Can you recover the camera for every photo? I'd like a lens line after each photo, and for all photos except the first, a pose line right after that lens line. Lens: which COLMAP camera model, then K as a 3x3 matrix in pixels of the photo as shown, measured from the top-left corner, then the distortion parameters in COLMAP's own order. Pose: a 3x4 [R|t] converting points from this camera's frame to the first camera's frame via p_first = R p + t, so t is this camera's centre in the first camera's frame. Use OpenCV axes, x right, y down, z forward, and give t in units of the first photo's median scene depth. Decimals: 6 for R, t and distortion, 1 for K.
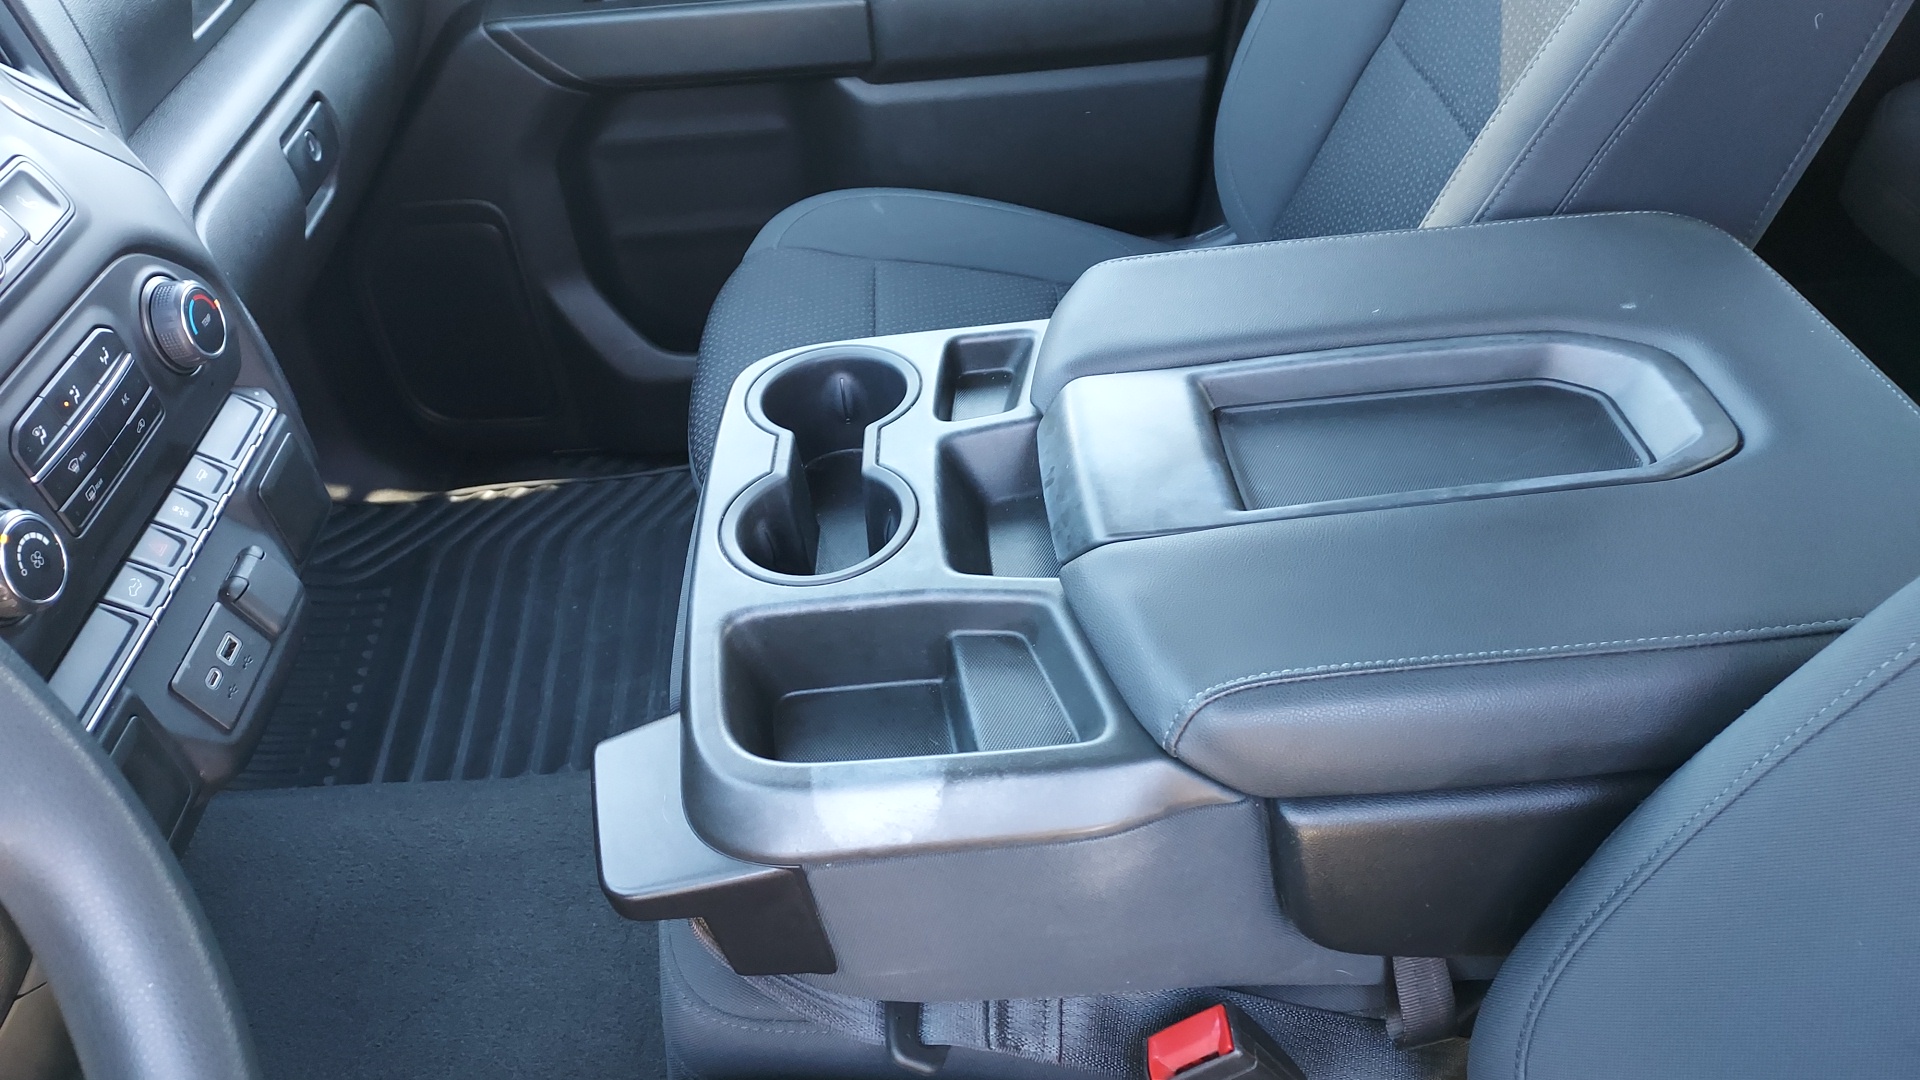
lens RADIAL K [[1391.6, 0, 960.4], [0, 1391.6, 521.7], [0, 0, 1]] dist [0.083386, -0.086200]
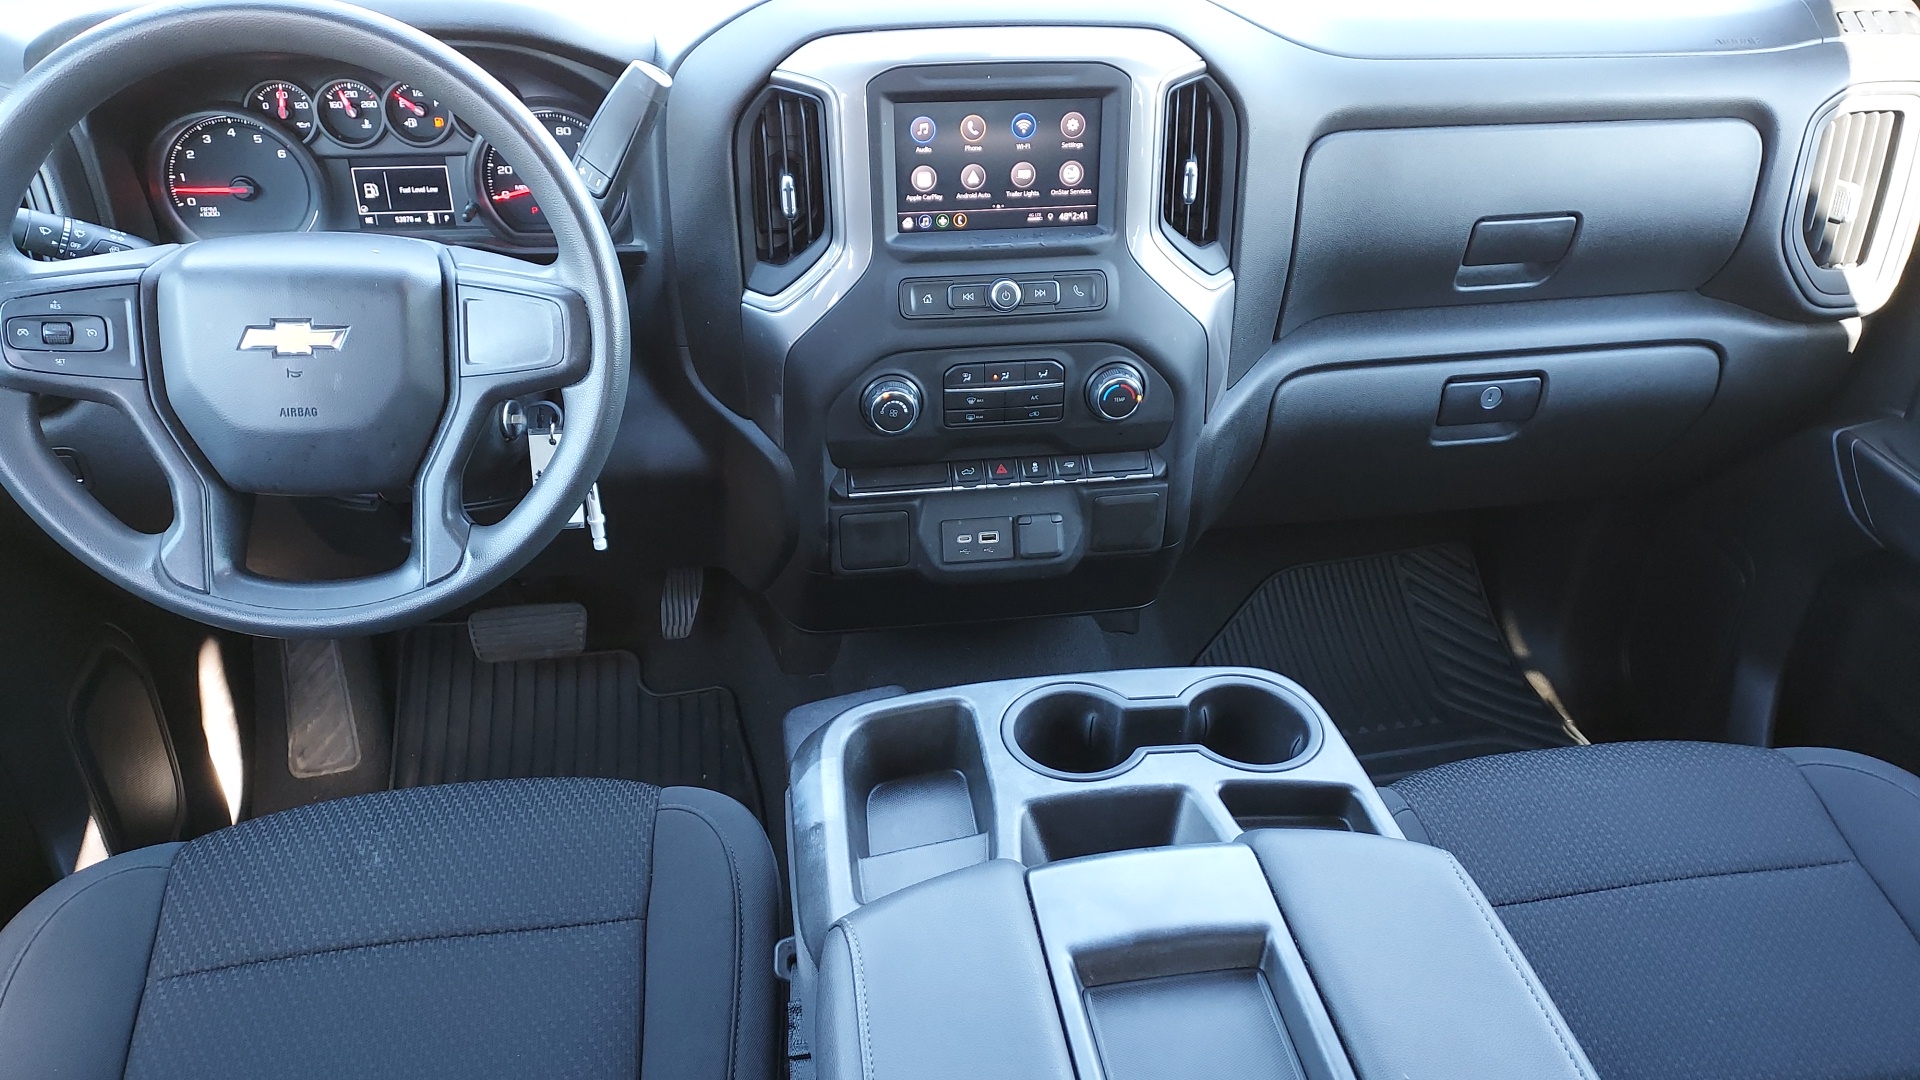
lens RADIAL K [[1378.7, 0, 960.0], [0, 1378.7, 540.0], [0, 0, 1]] dist [0.054609, 0.001421]
pose [[0.086426, 0.609334, -0.788189, 0.767273], [-0.642993, 0.638427, 0.423051, -0.568158], [0.760980, 0.470237, 0.446974, 0.216457]]
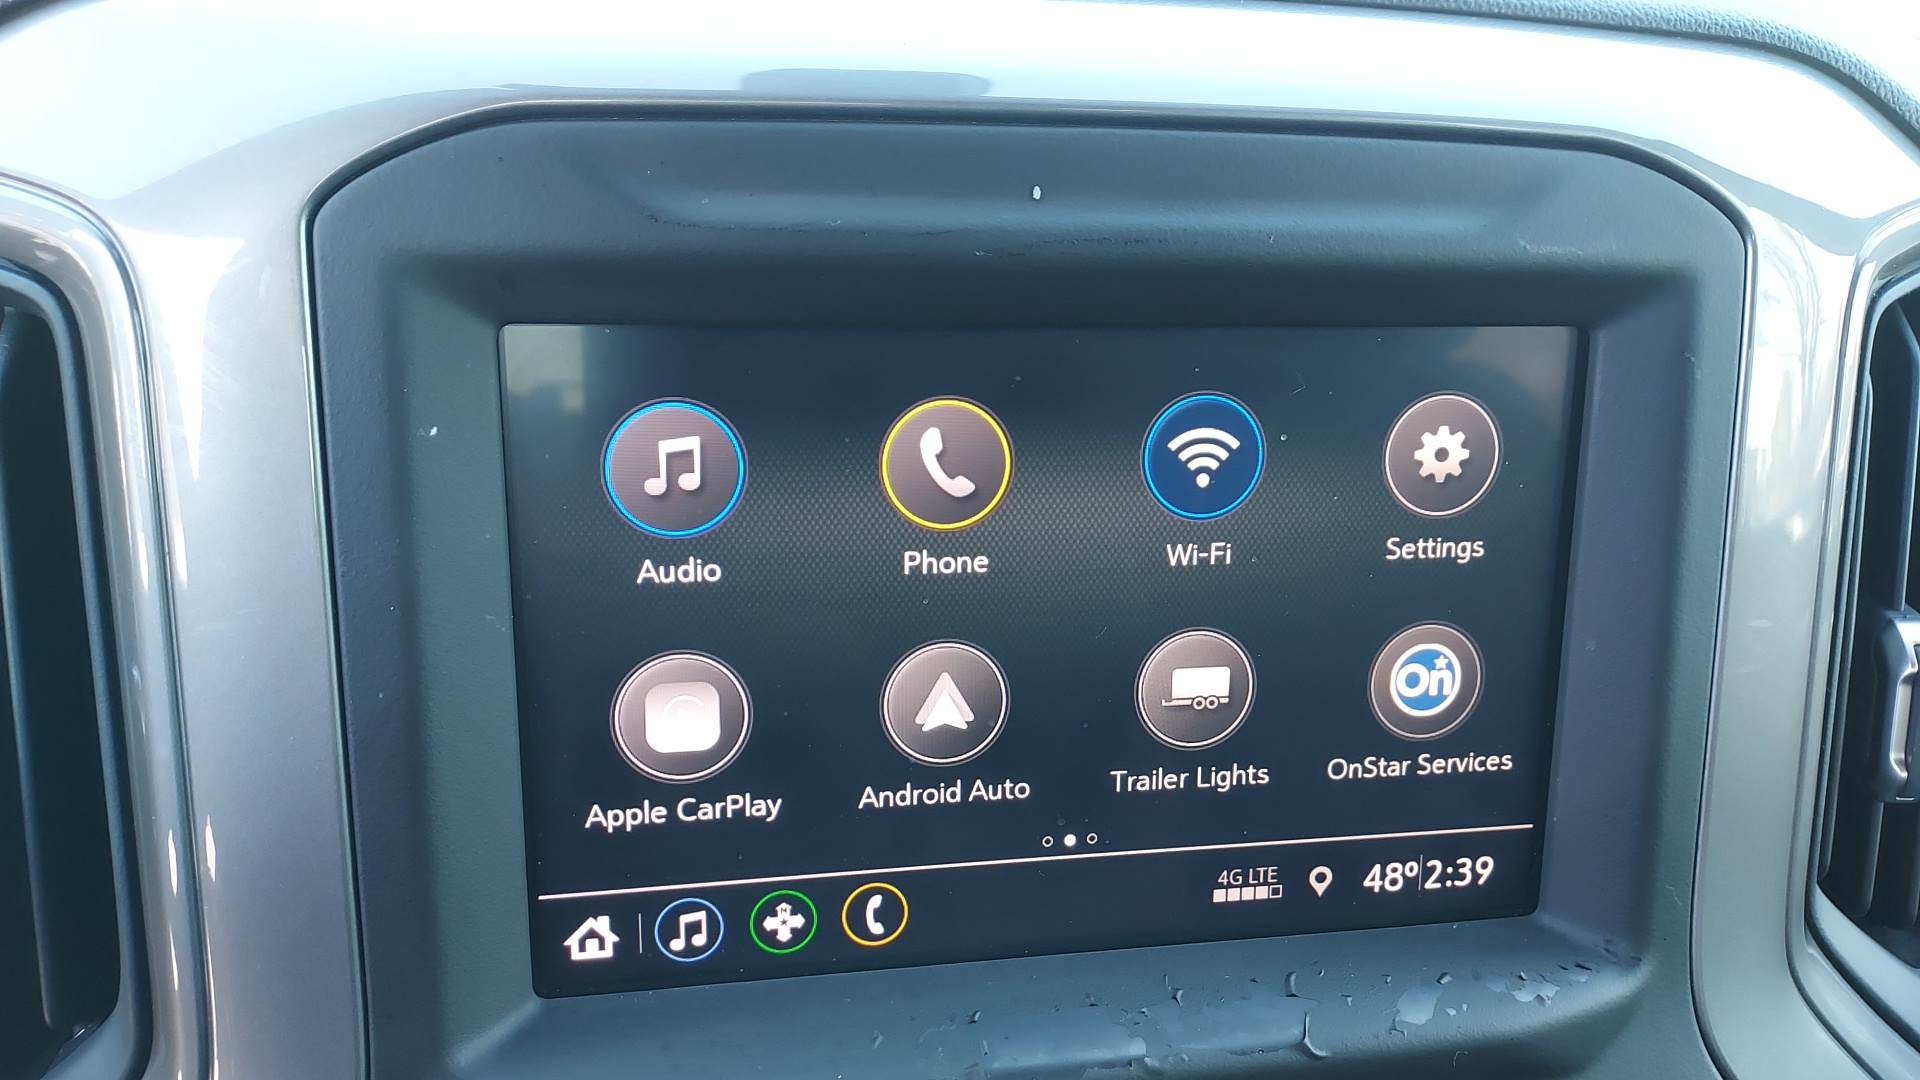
lens RADIAL K [[1391.6, 0, 960.4], [0, 1391.6, 521.7], [0, 0, 1]] dist [0.083386, -0.086200]
pose [[0.114103, 0.413005, -0.903553, -0.372070], [-0.660947, 0.710570, 0.241328, -0.301134], [0.741707, 0.569665, 0.354052, 0.579984]]
